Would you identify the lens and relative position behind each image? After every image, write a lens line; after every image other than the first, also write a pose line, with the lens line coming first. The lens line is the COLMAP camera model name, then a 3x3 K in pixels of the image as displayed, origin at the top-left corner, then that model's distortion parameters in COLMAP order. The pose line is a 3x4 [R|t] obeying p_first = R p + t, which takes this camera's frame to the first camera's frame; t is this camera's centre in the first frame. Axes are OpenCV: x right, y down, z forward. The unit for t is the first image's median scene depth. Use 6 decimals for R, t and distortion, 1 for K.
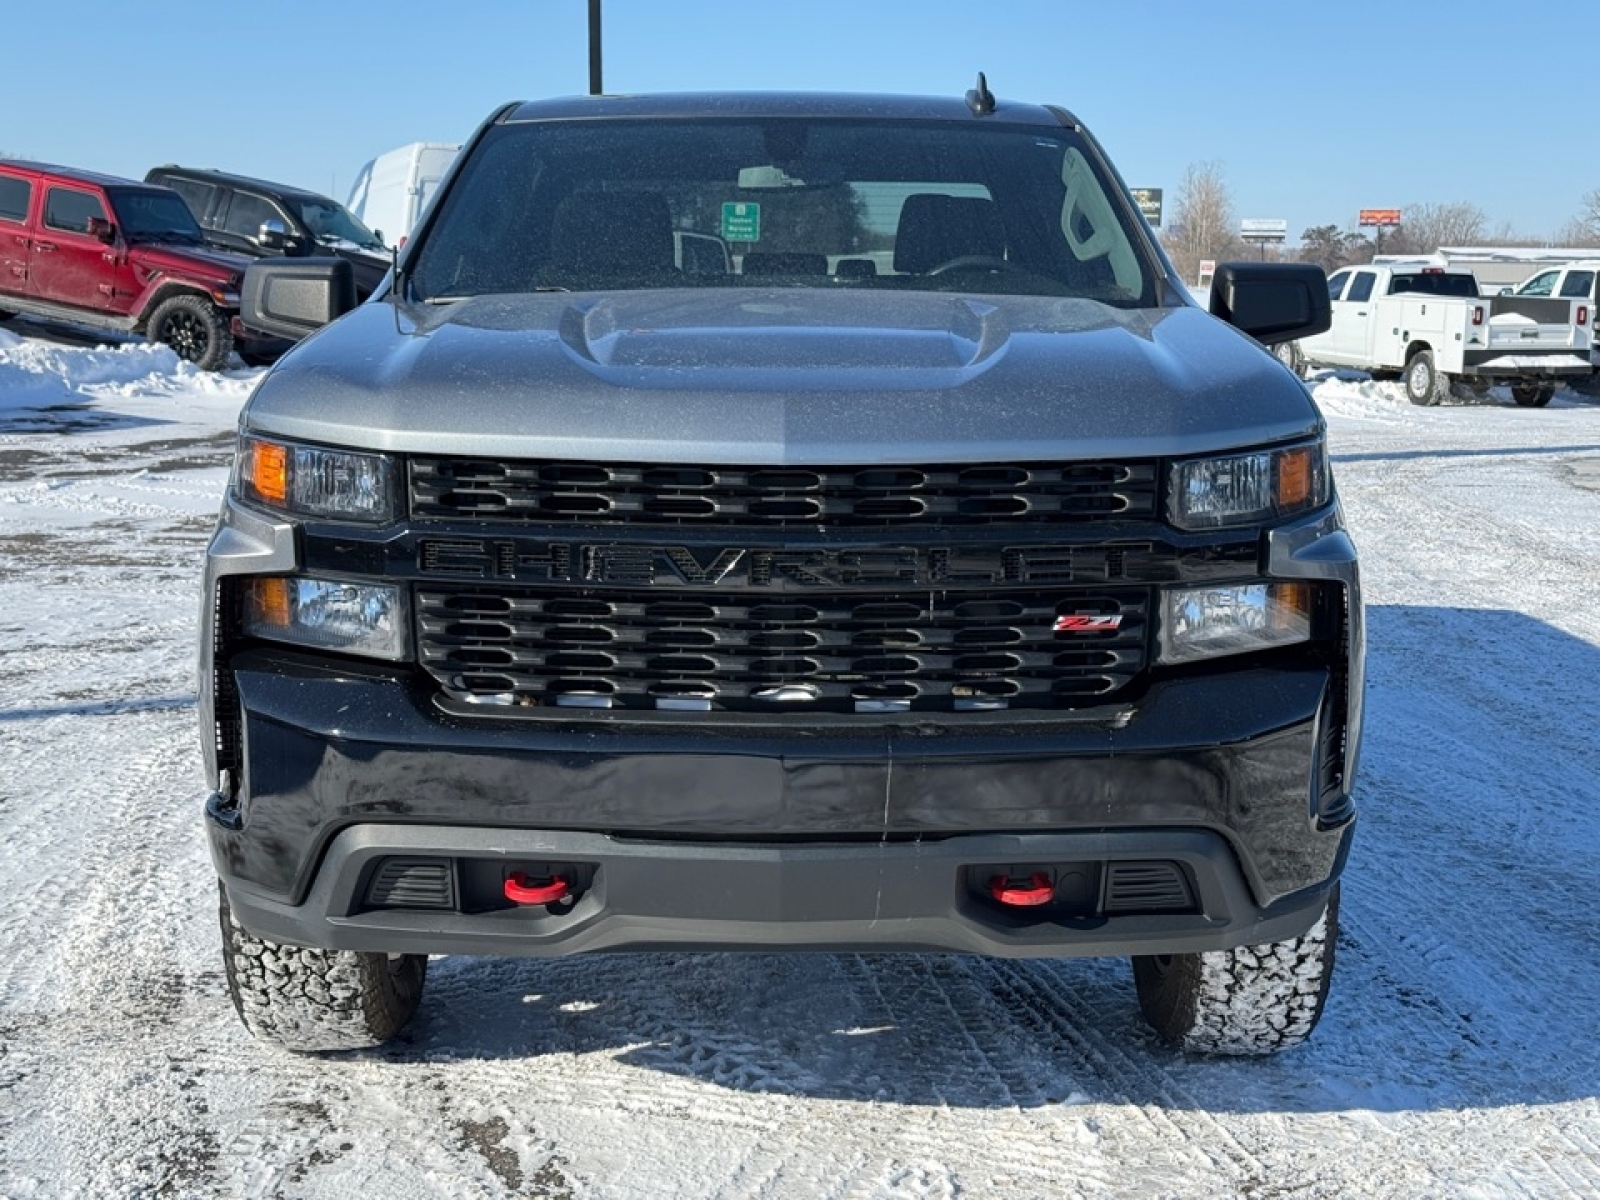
lens RADIAL K [[2228.9, 0, 807.3], [0, 2228.9, 595.4], [0, 0, 1]] dist [0.173782, -0.277245]
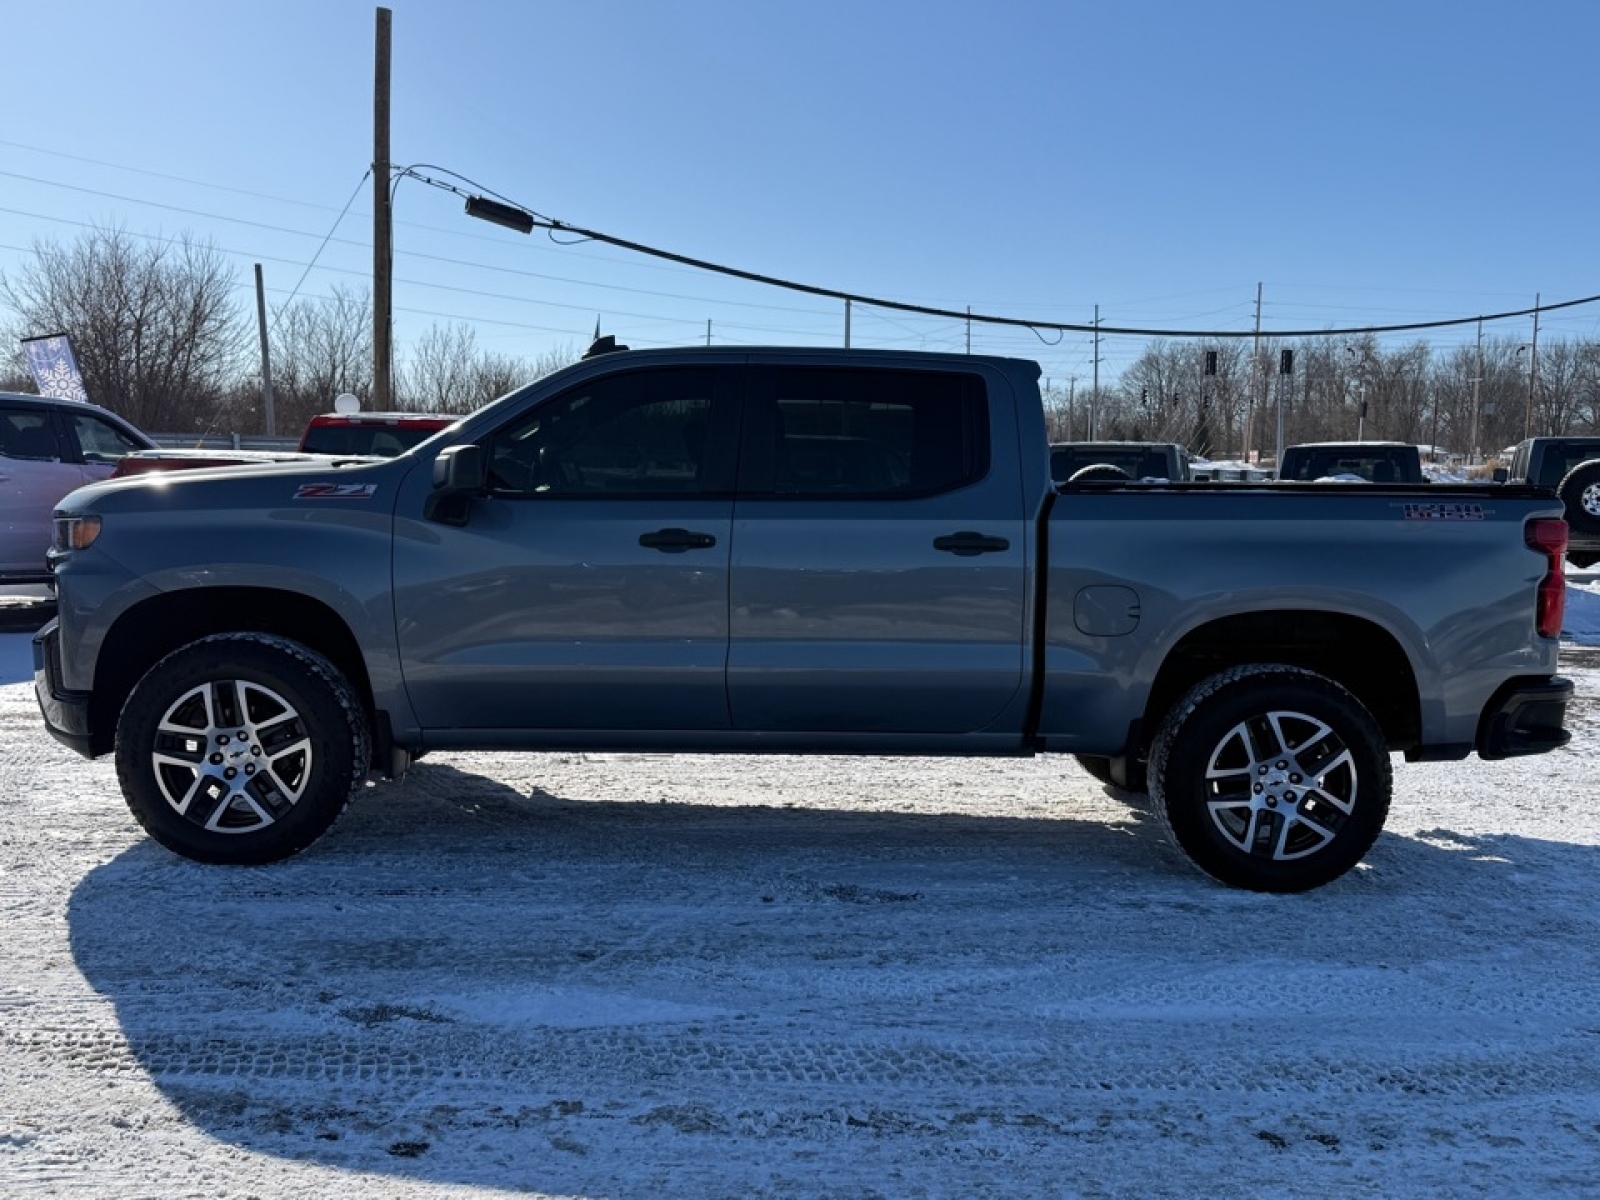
lens RADIAL K [[1439.1, 0, 800.0], [0, 1439.1, 600.0], [0, 0, 1]] dist [0.016489, -0.001816]
pose [[0.058318, 0.077823, -0.995260, 1.497756], [-0.175526, 0.982225, 0.066519, -0.185583], [0.982746, 0.170815, 0.070941, 1.455045]]
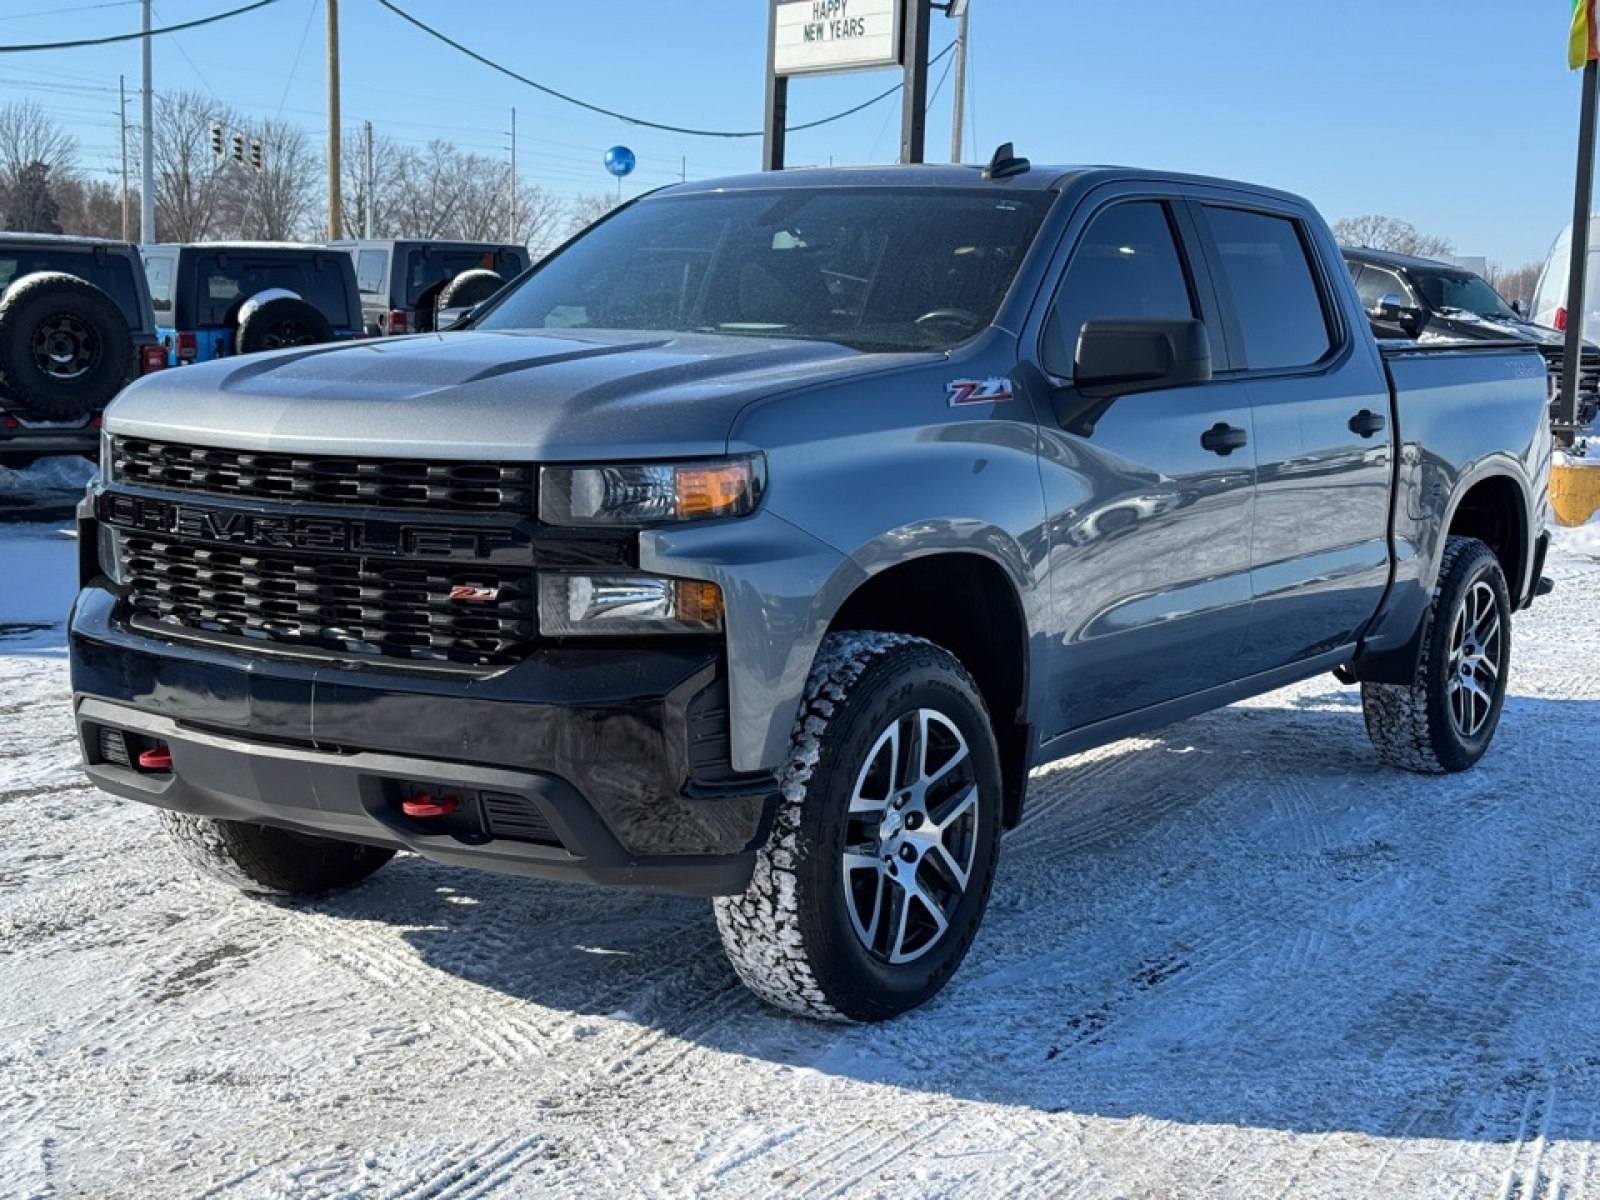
lens RADIAL K [[2228.9, 0, 807.3], [0, 2228.9, 595.4], [0, 0, 1]] dist [0.173782, -0.277245]
pose [[0.820421, 0.077243, -0.566518, 0.849346], [-0.096371, 0.995338, -0.003851, 0.000454], [0.563579, 0.057755, 0.824040, 0.077971]]
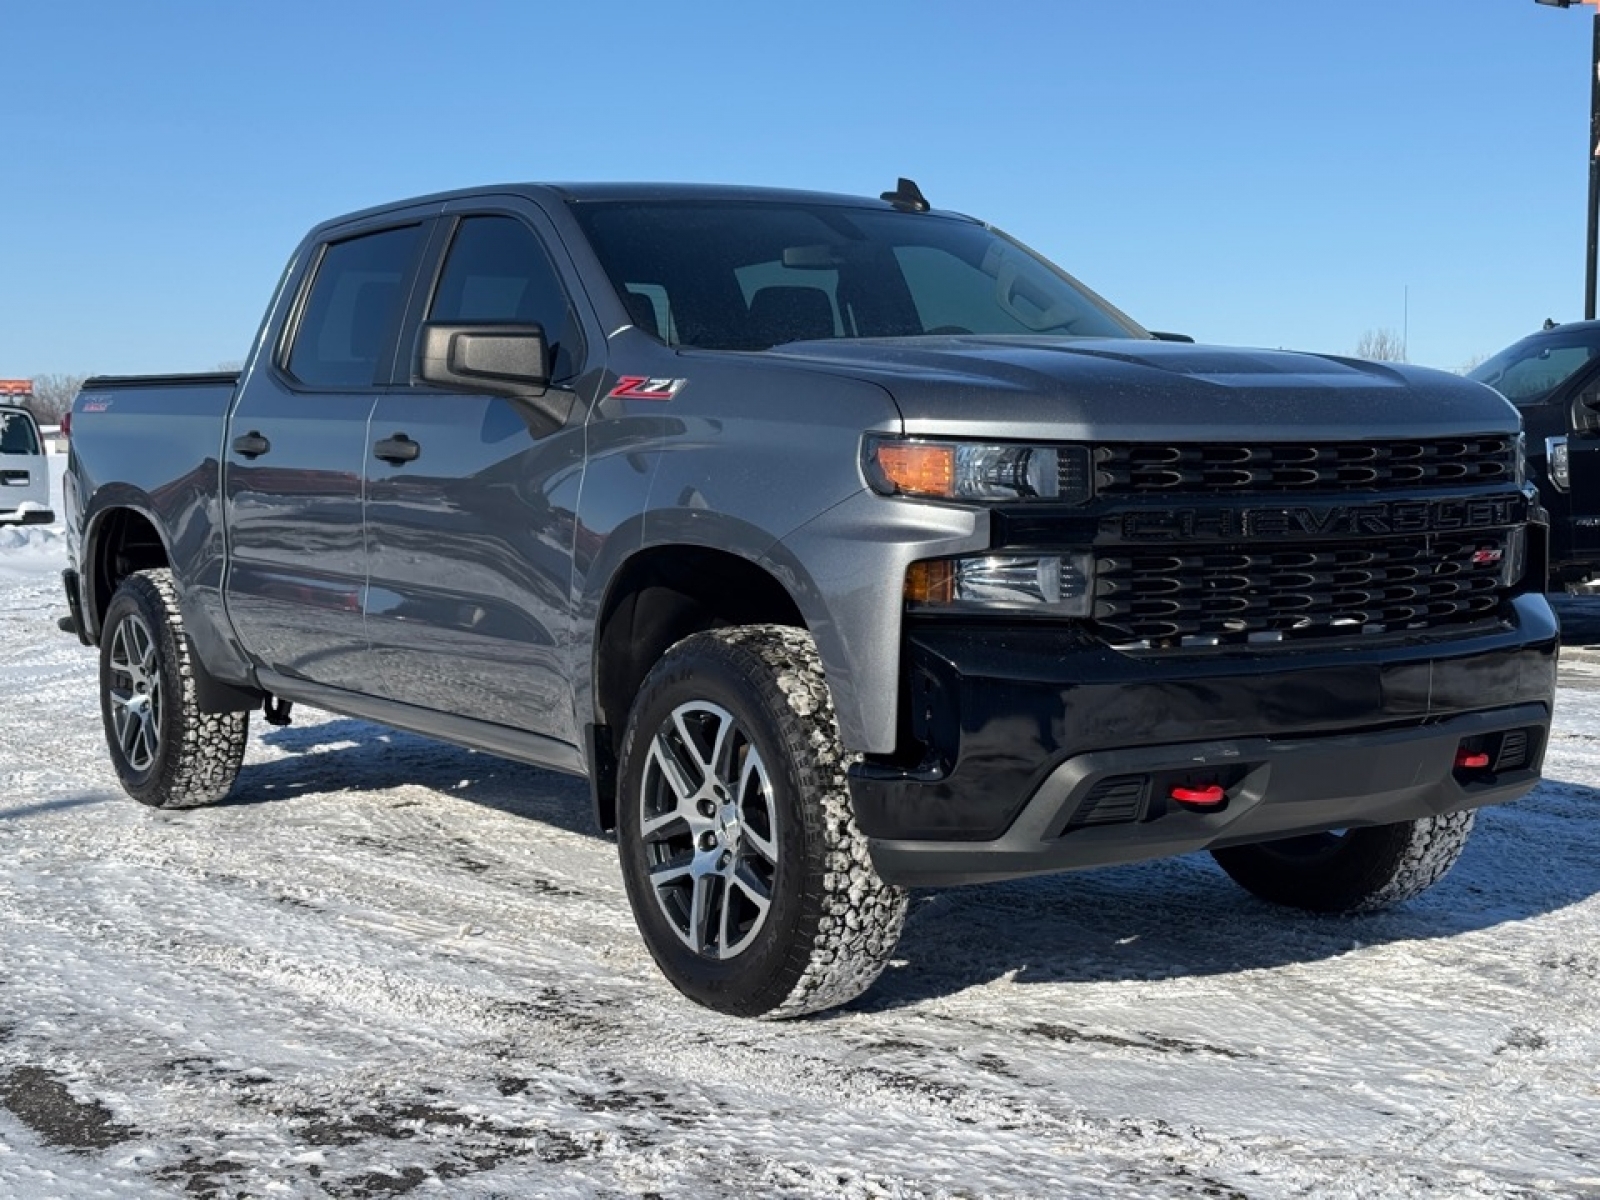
lens RADIAL K [[2228.9, 0, 807.3], [0, 2228.9, 595.4], [0, 0, 1]] dist [0.173782, -0.277245]
pose [[0.826645, -0.055944, 0.559936, -0.866717], [0.098010, 0.994151, -0.045368, 0.050836], [-0.554122, 0.092382, 0.827293, 0.078776]]
